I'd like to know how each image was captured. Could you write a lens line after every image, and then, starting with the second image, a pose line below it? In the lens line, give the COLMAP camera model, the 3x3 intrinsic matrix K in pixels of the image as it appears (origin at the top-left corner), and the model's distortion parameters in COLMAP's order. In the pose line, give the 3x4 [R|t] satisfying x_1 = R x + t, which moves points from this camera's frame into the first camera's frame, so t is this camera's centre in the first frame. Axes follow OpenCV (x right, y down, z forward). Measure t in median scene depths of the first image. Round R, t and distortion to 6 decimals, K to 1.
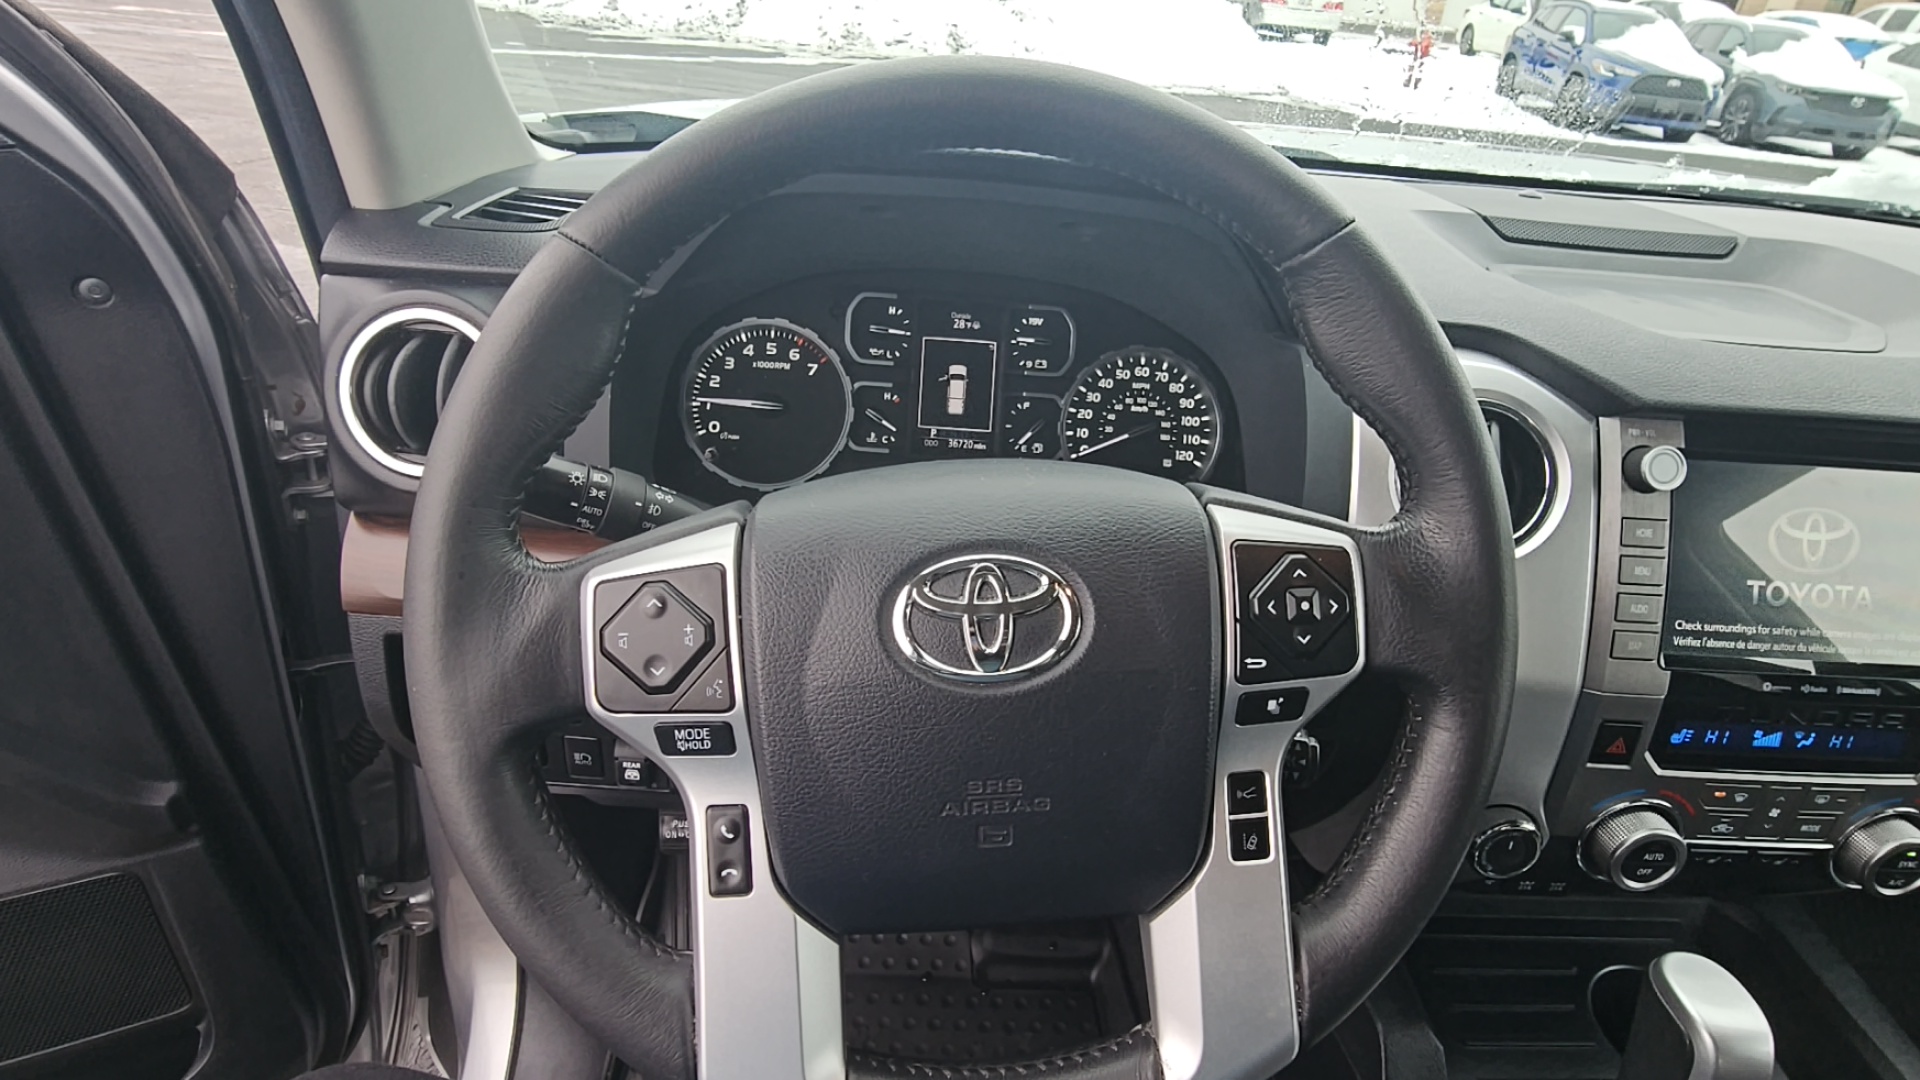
lens RADIAL K [[1026.7, 0, 987.2], [0, 1026.7, 560.9], [0, 0, 1]] dist [0.008085, -0.003578]
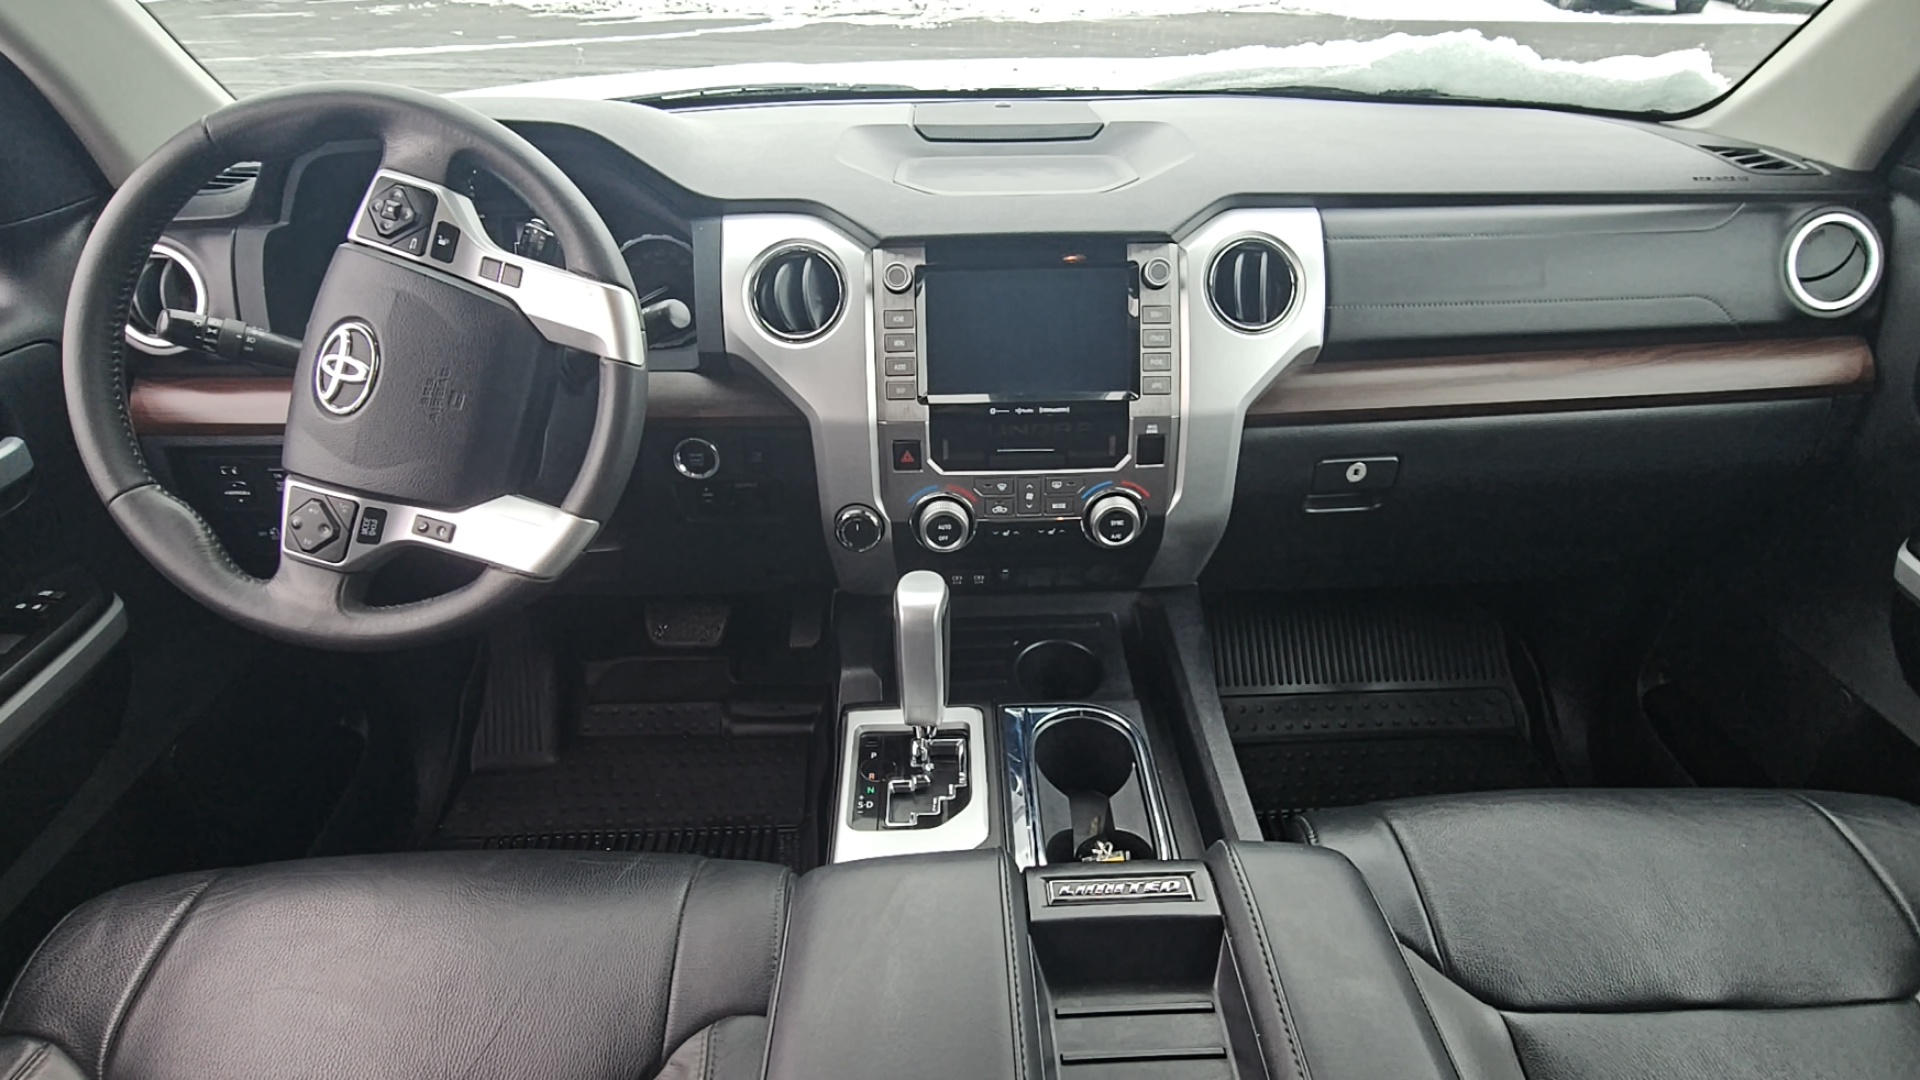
lens RADIAL K [[1026.7, 0, 987.2], [0, 1026.7, 556.1], [0, 0, 1]] dist [0.008085, -0.003578]
pose [[0.995543, -0.073348, -0.059275, 0.717330], [0.075856, 0.996267, 0.041216, 0.242533], [0.056031, -0.045528, 0.997390, -0.515338]]
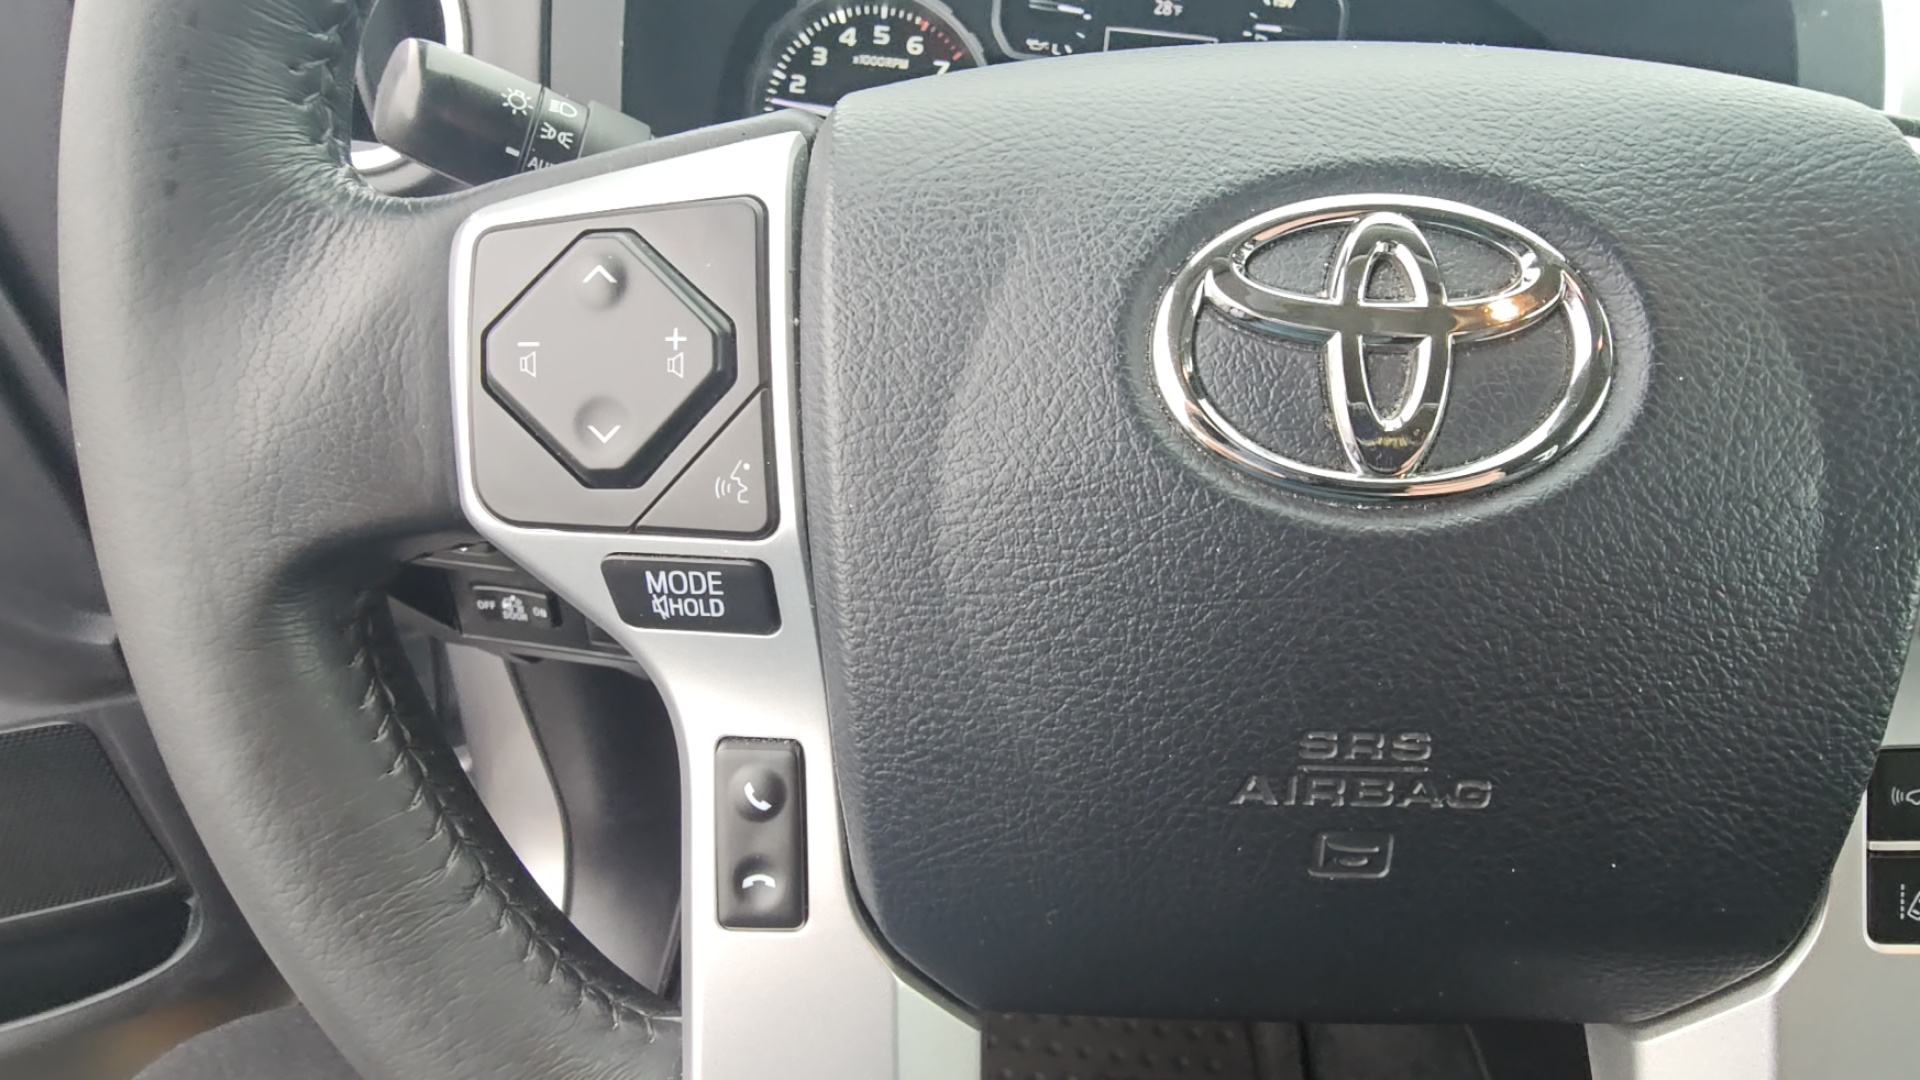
lens RADIAL K [[1026.7, 0, 987.0], [0, 1026.7, 558.0], [0, 0, 1]] dist [0.008085, -0.003578]
pose [[0.994430, 0.058222, -0.087861, -0.063858], [-0.048349, 0.992689, 0.110597, 0.055596], [0.093658, -0.105733, 0.989974, 0.311044]]
